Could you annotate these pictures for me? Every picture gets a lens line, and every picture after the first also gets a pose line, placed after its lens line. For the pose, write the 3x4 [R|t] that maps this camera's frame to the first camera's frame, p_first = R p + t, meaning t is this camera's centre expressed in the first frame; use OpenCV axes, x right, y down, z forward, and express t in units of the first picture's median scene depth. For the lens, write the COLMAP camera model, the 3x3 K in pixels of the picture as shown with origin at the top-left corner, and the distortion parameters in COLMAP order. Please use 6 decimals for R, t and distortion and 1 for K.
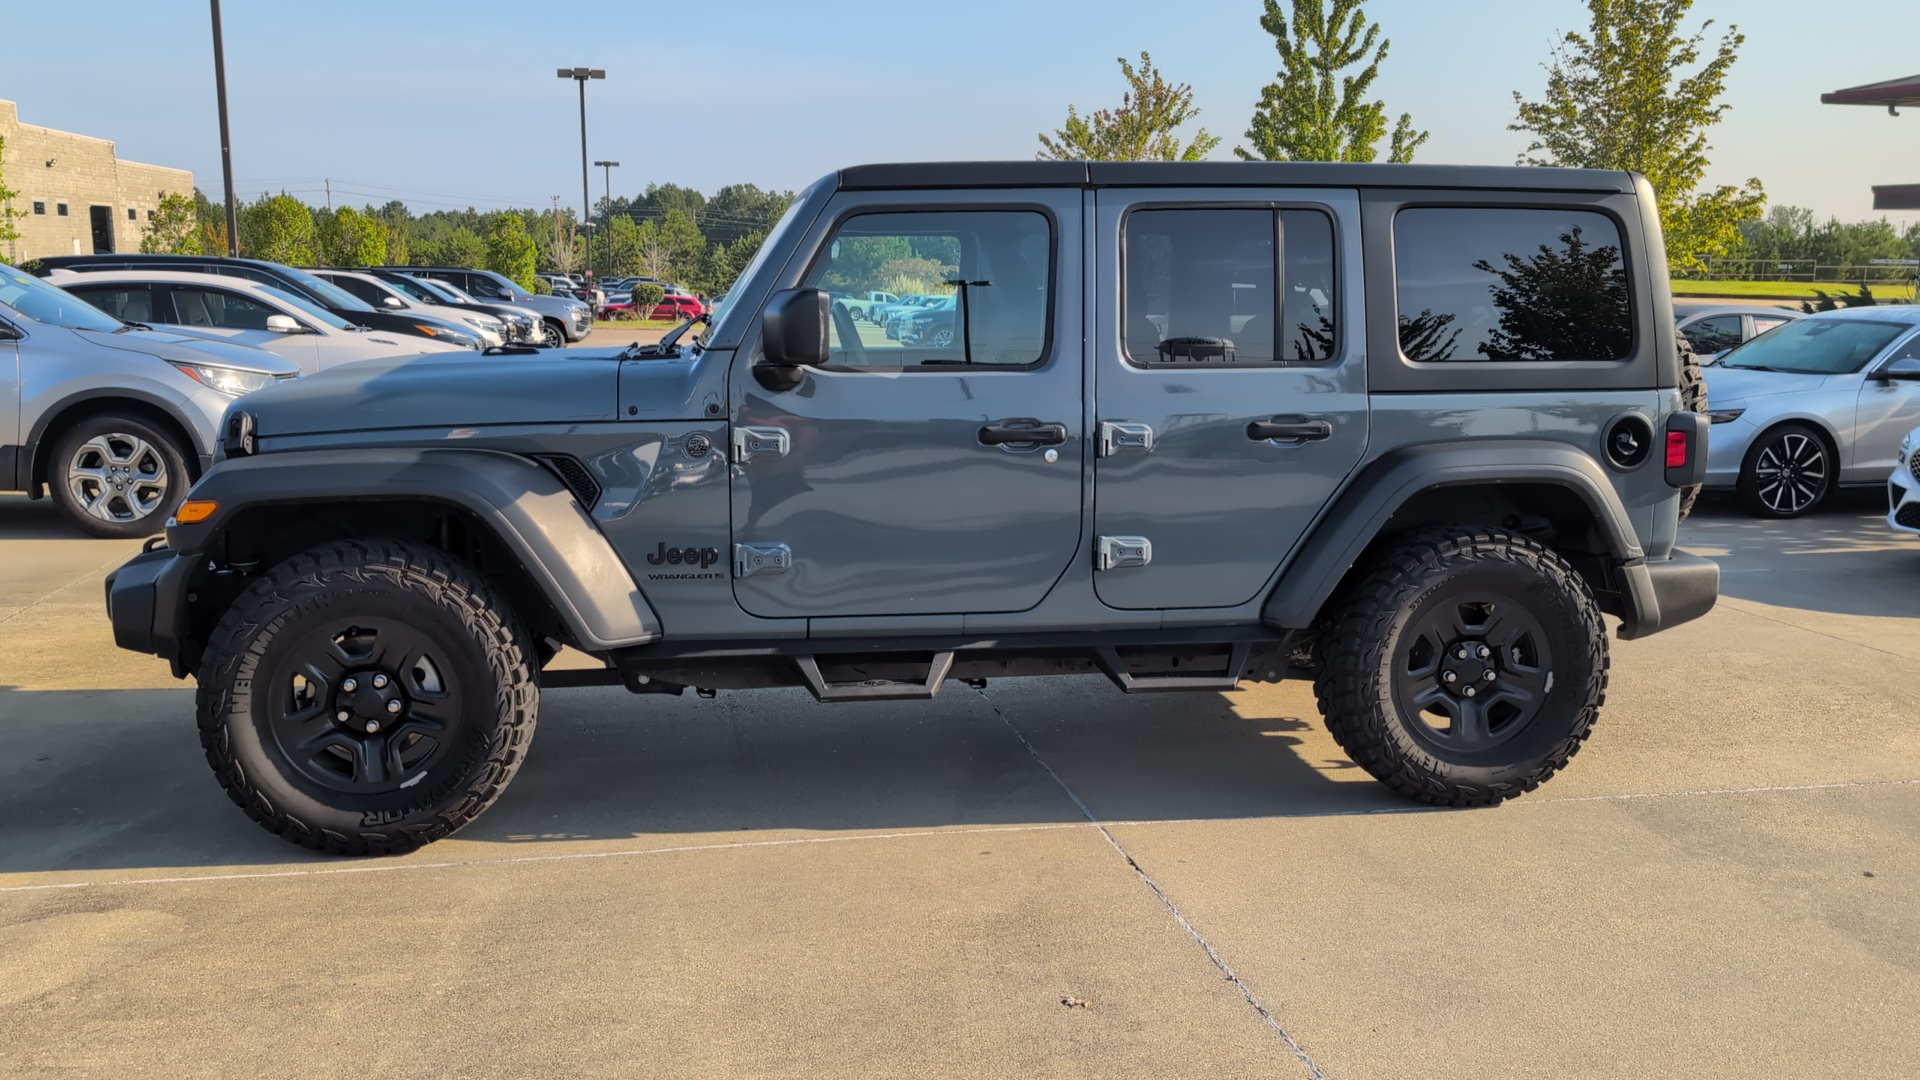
lens RADIAL K [[1599.4, 0, 959.2], [0, 1599.4, 568.4], [0, 0, 1]] dist [0.015790, -0.009540]
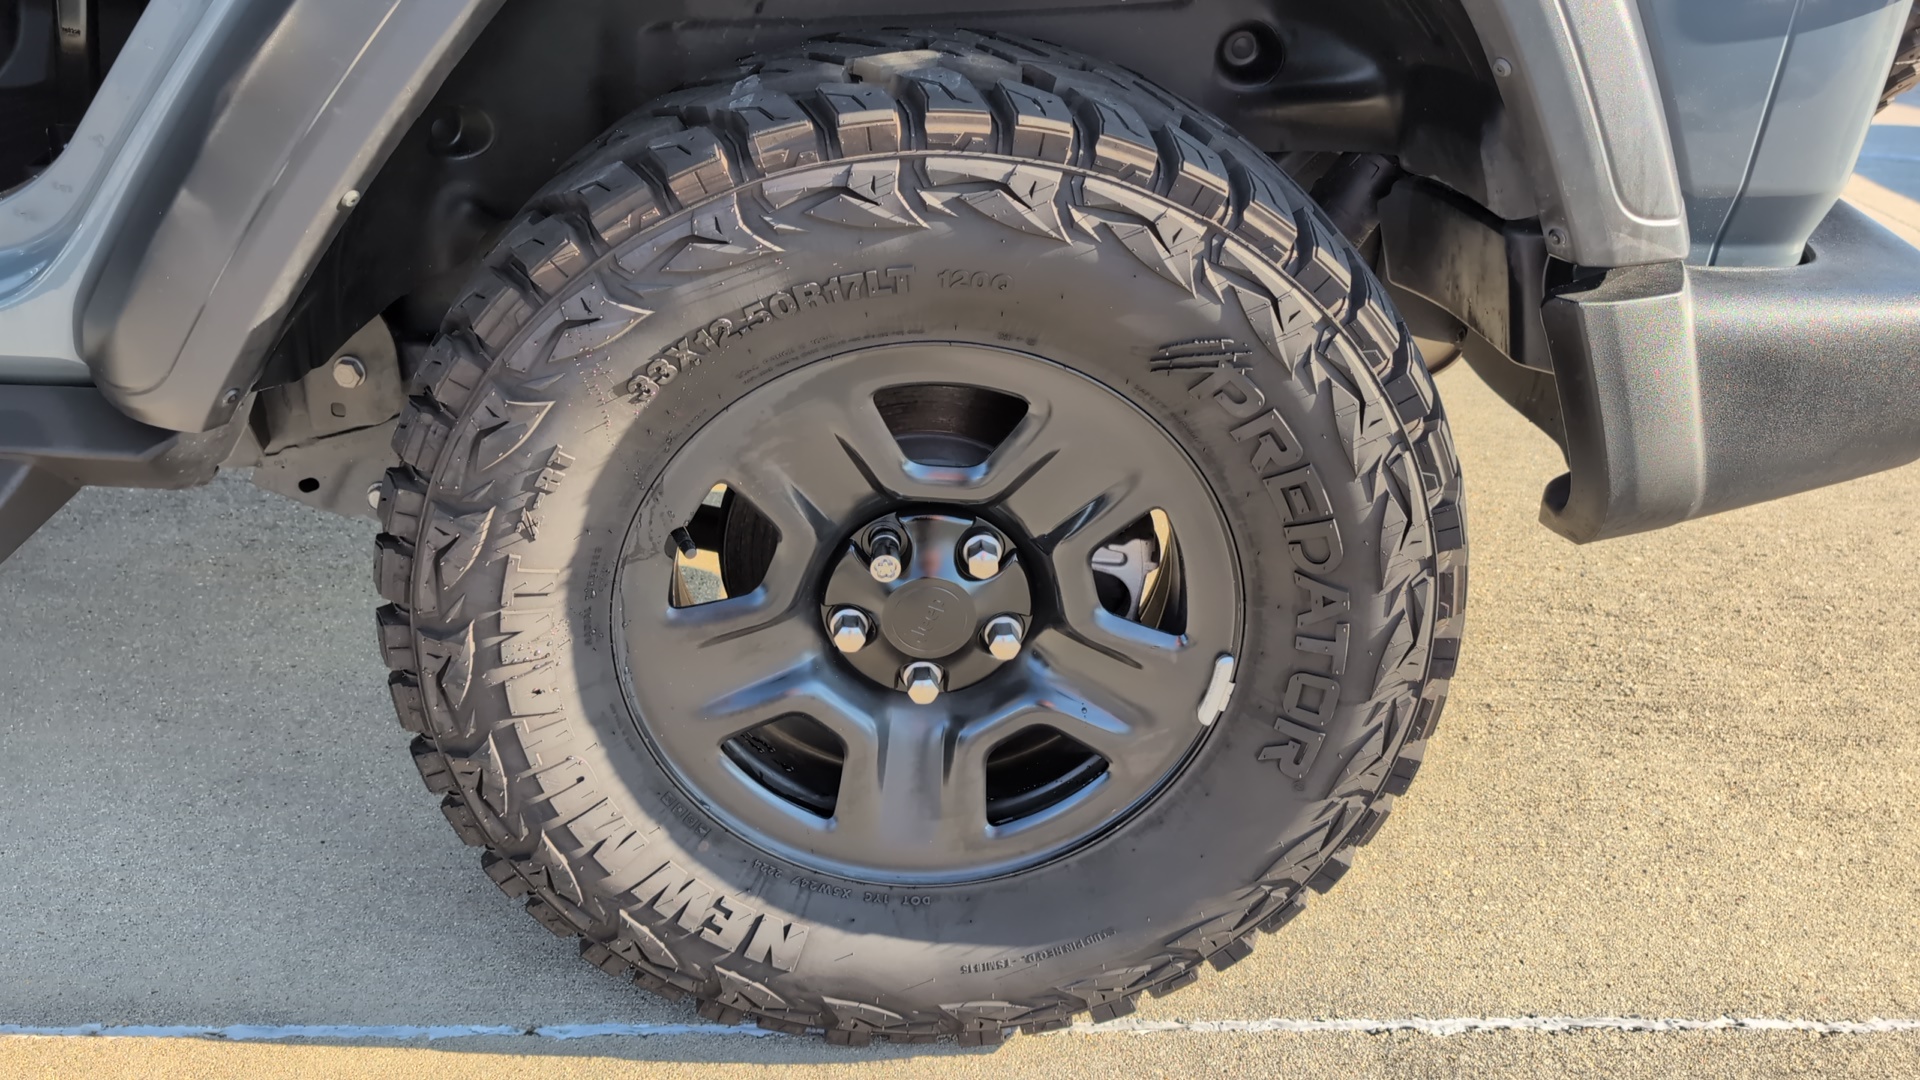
lens RADIAL K [[1594.1, 0, 960.0], [0, 1594.1, 540.0], [0, 0, 1]] dist [0.099315, -0.001757]
pose [[0.991116, 0.121201, -0.054766, 0.338623], [-0.097392, 0.941804, 0.321746, -0.035613], [0.090575, -0.313553, 0.945241, 0.753485]]
